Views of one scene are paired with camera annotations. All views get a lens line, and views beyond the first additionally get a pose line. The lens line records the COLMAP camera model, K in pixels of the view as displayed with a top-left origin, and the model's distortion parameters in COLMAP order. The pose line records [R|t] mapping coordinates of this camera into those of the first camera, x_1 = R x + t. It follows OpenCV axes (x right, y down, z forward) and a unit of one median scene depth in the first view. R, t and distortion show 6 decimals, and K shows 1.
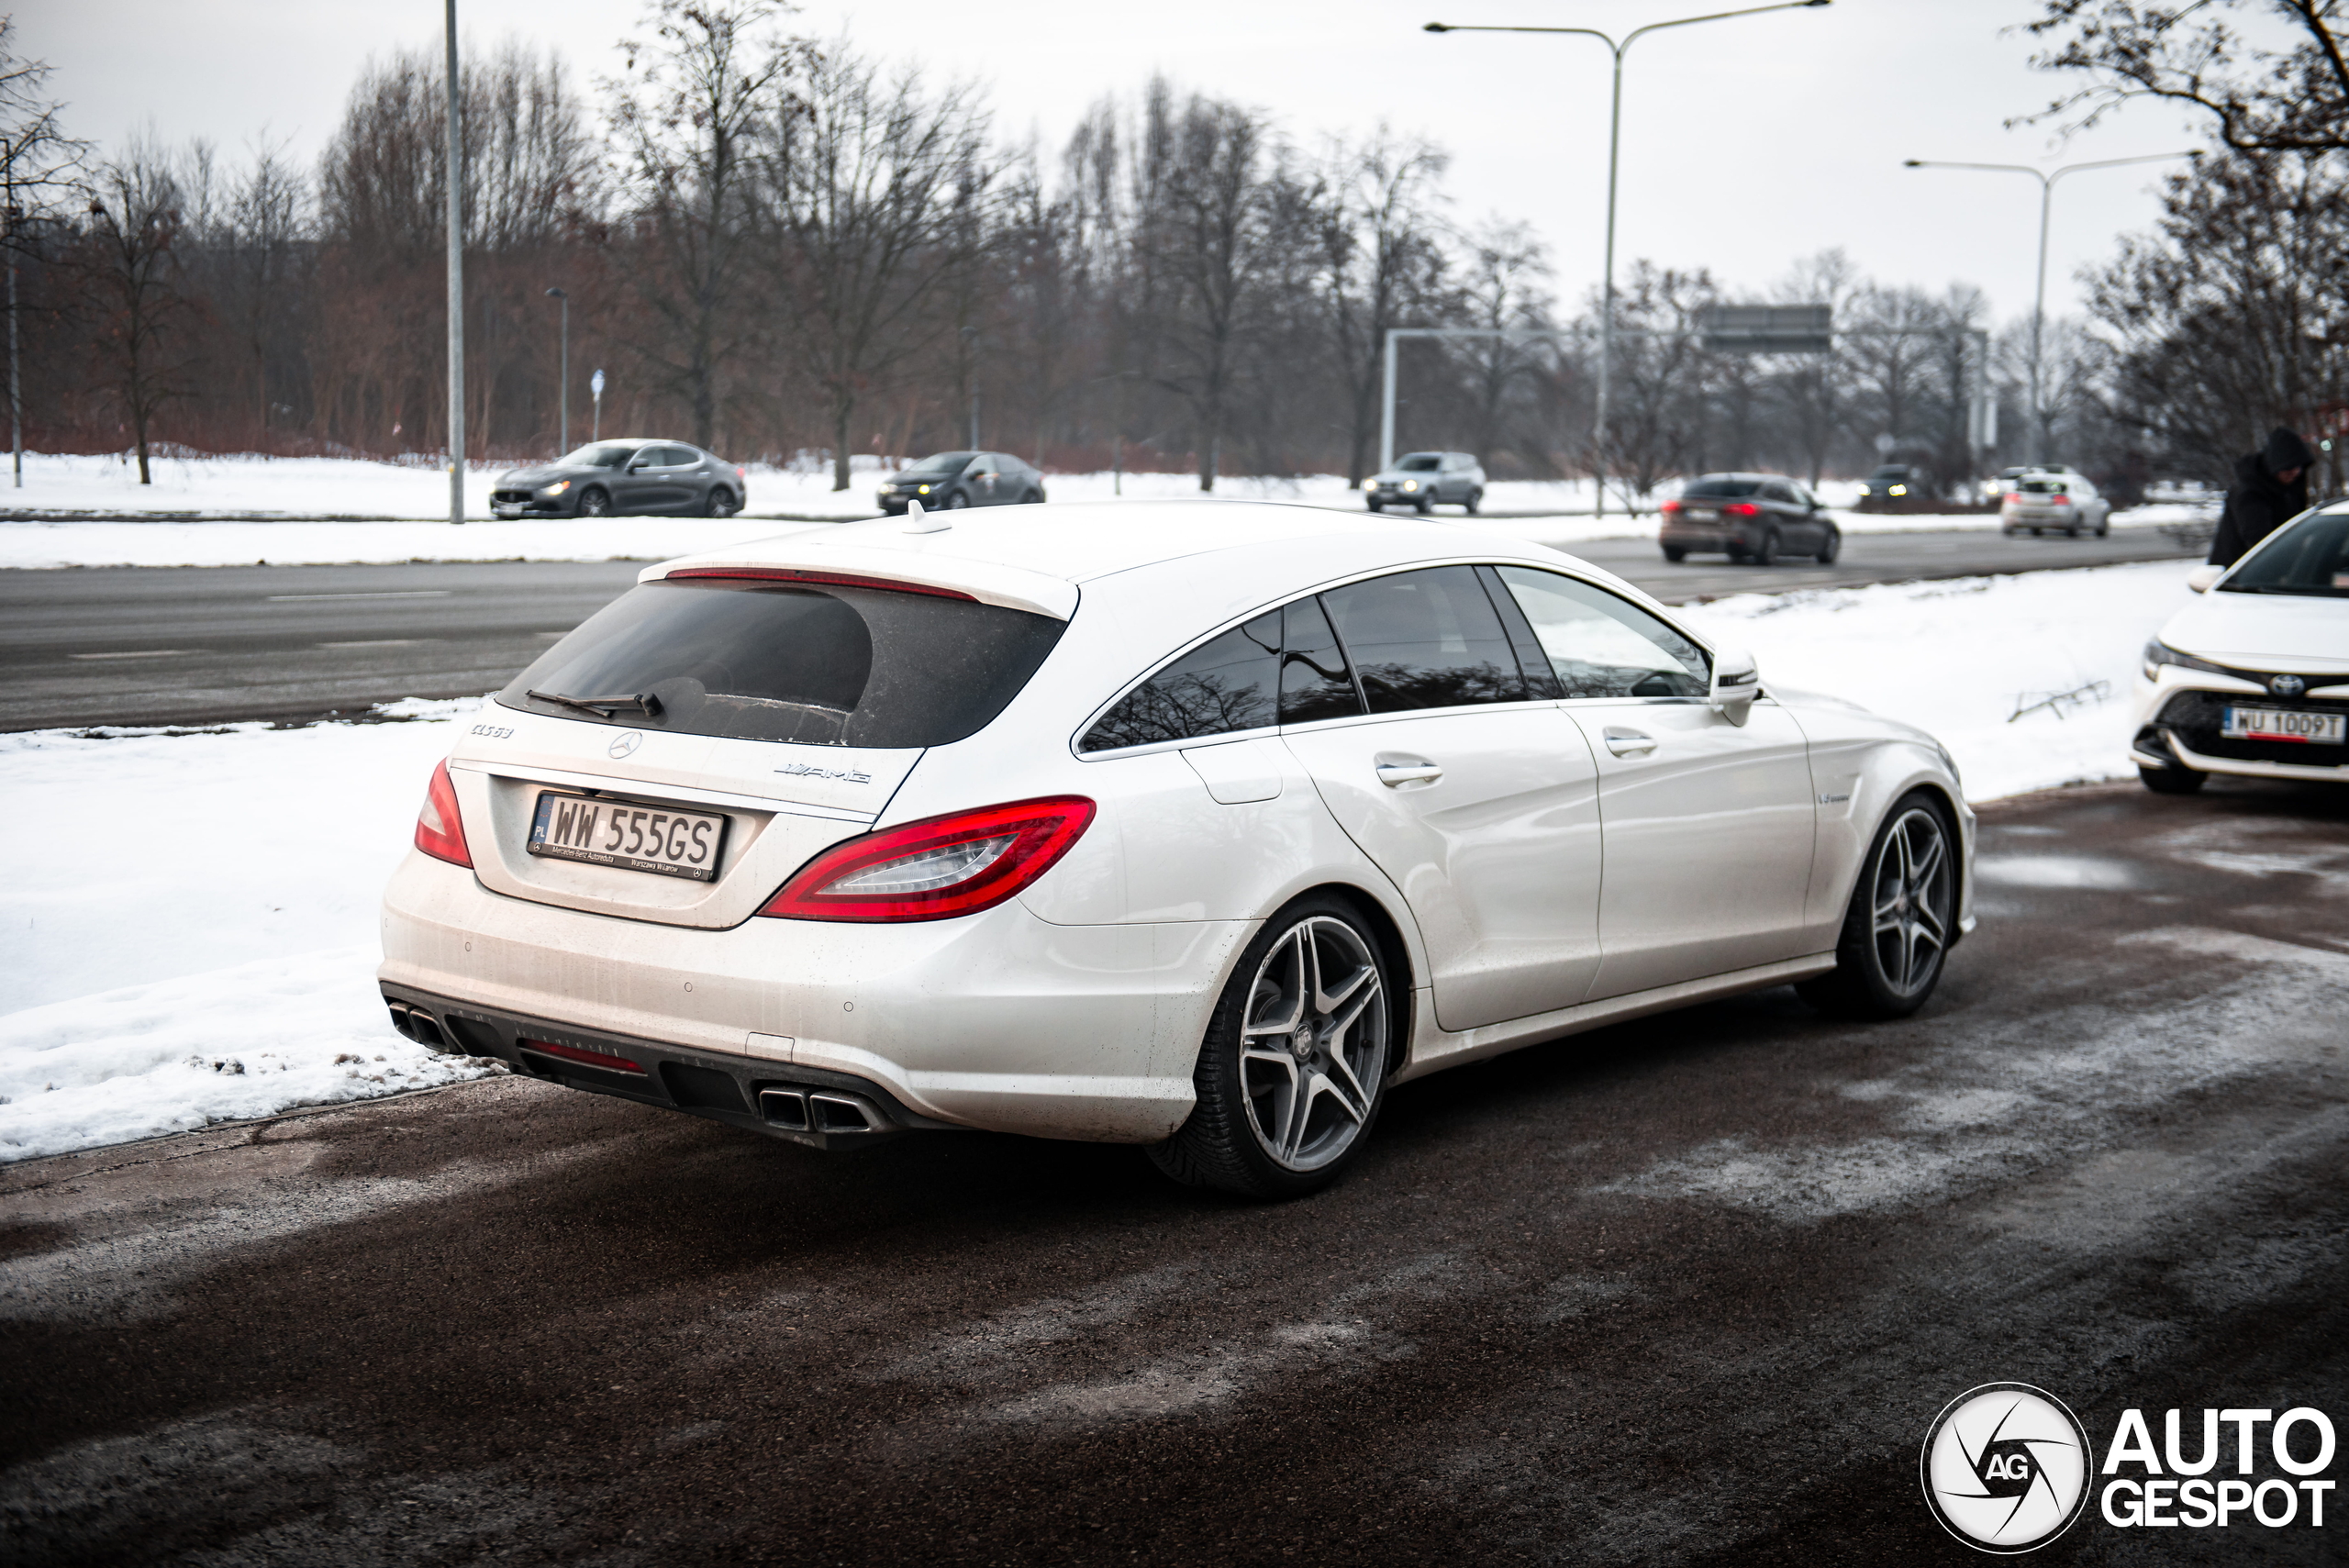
lens RADIAL K [[3107.9, 0, 1162.2], [0, 3107.9, 779.6], [0, 0, 1]] dist [0.070007, 0.000000]
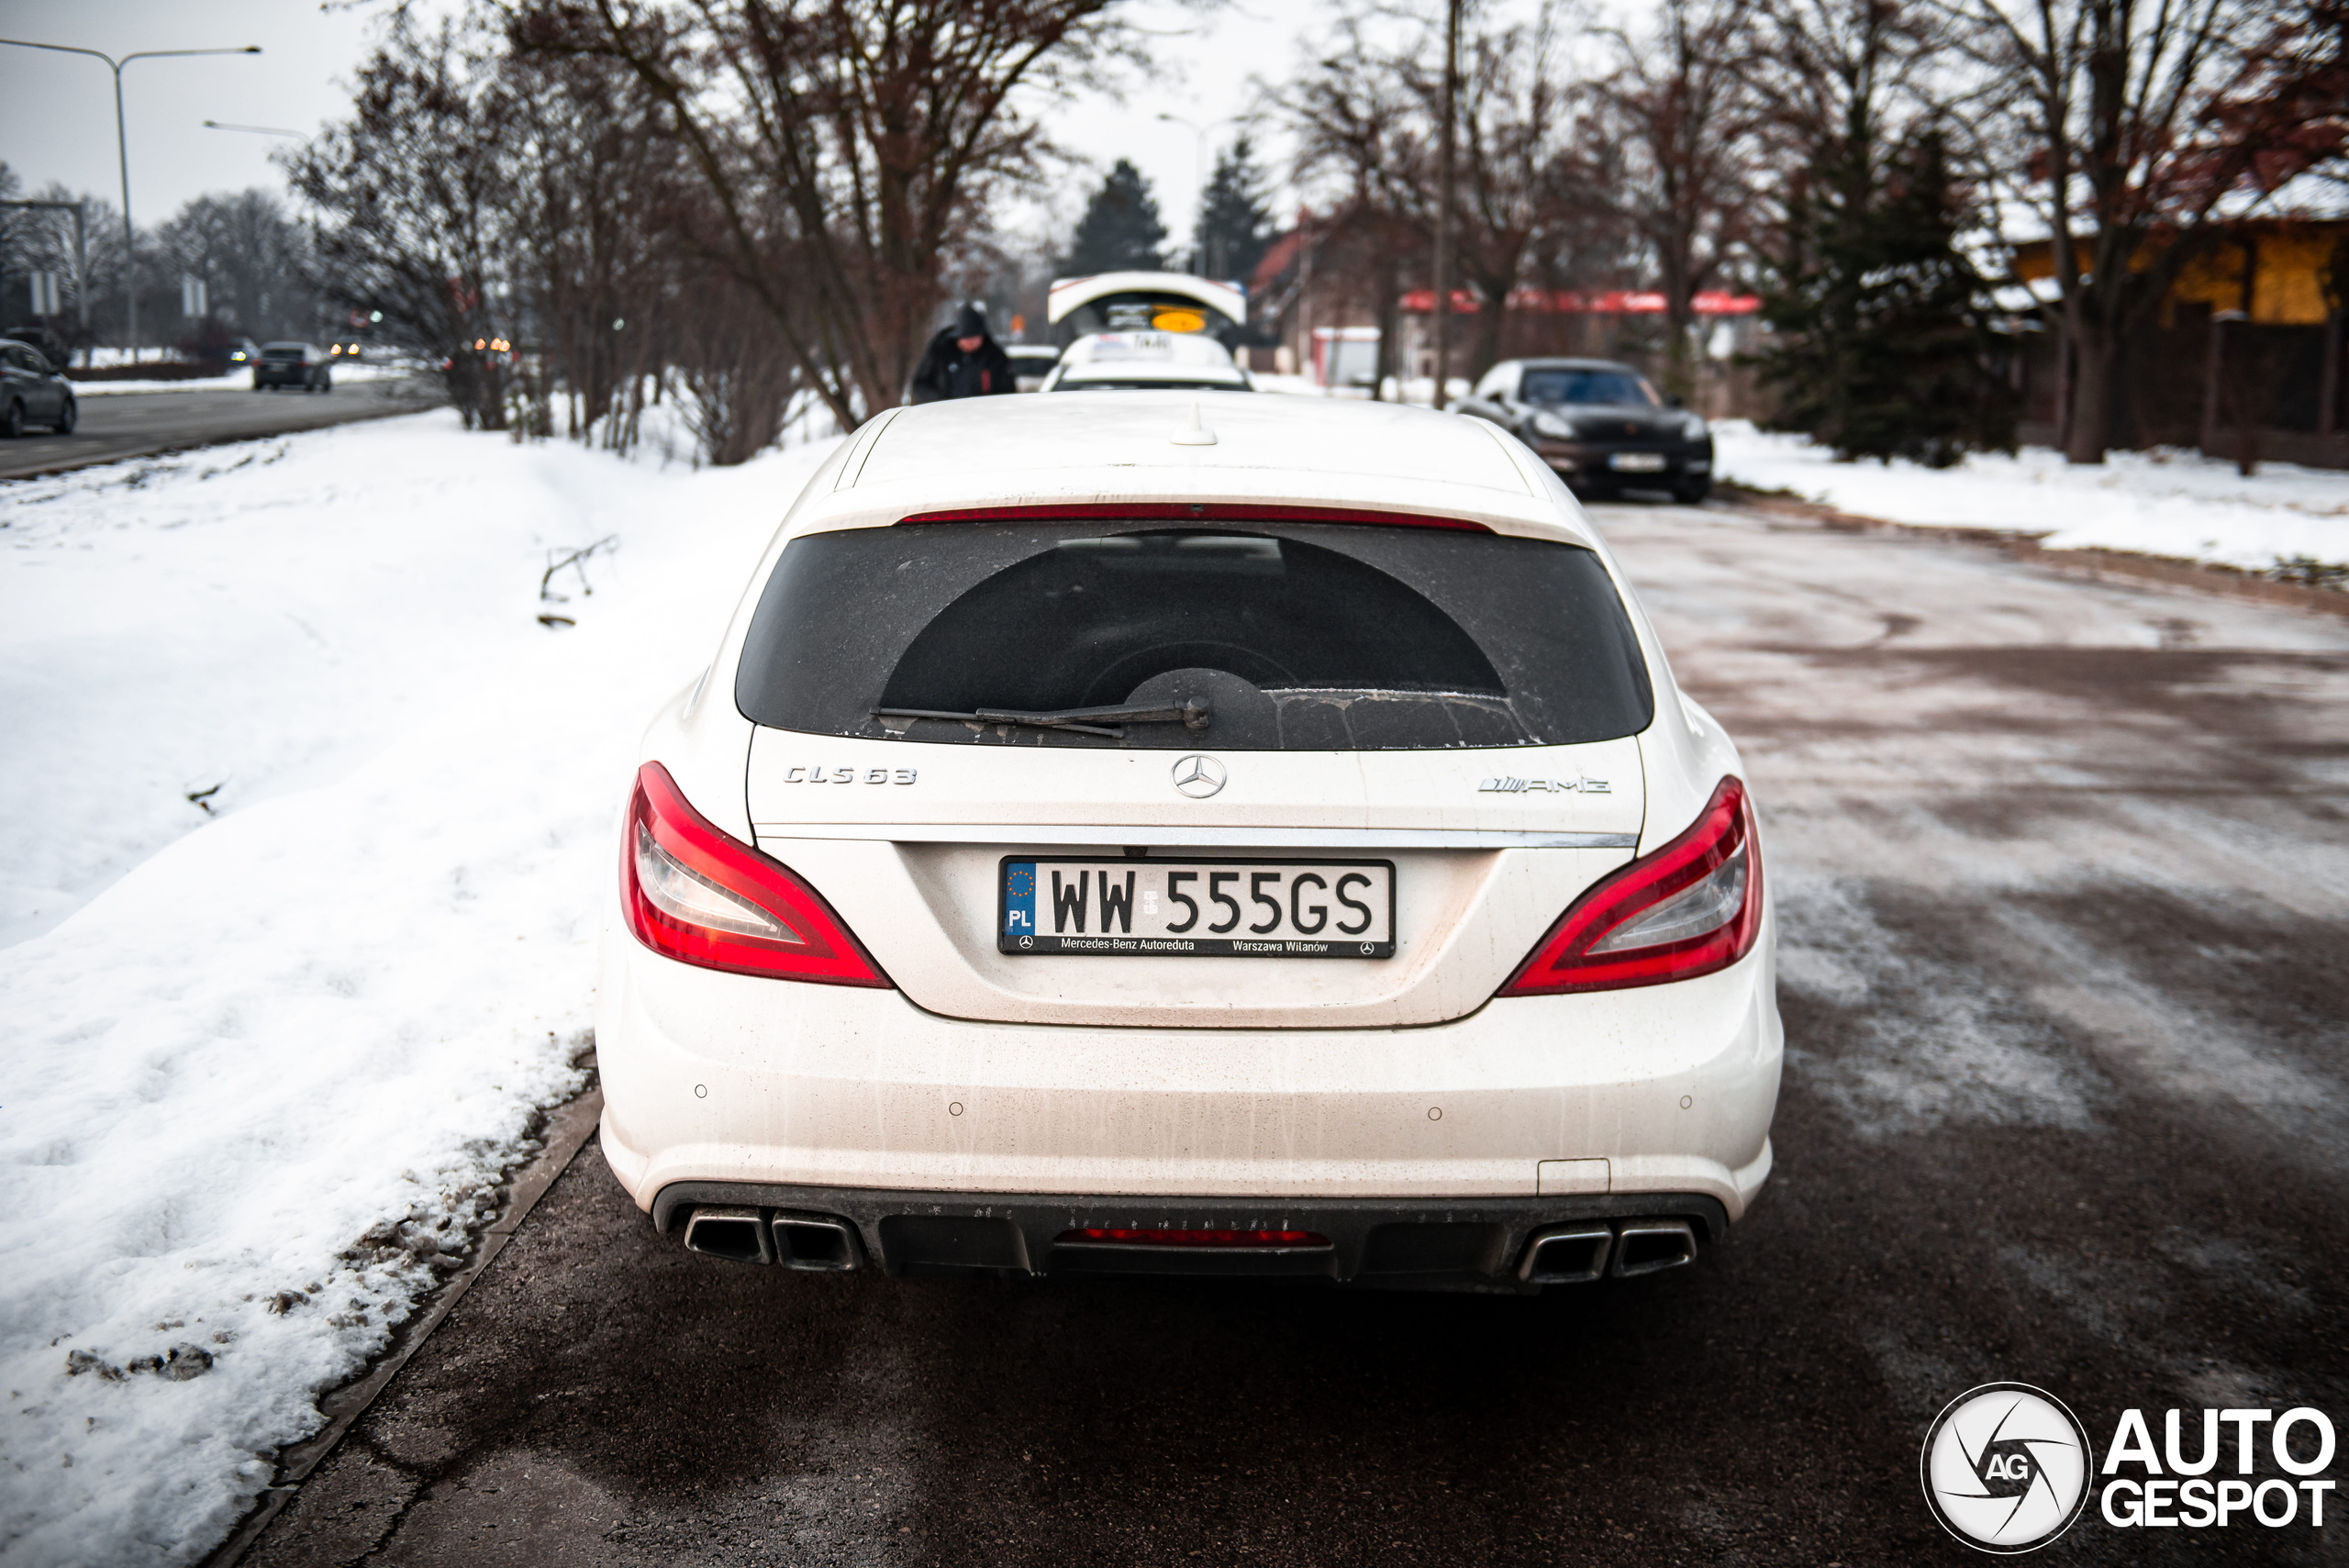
lens RADIAL K [[2715.0, 0, 1196.9], [0, 2715.0, 776.6], [0, 0, 1]] dist [0.093468, 0.000000]
pose [[0.796759, -0.117450, 0.592773, -0.527646], [0.081878, 0.992867, 0.086669, -0.063070], [-0.598724, -0.020520, 0.800693, 0.525717]]
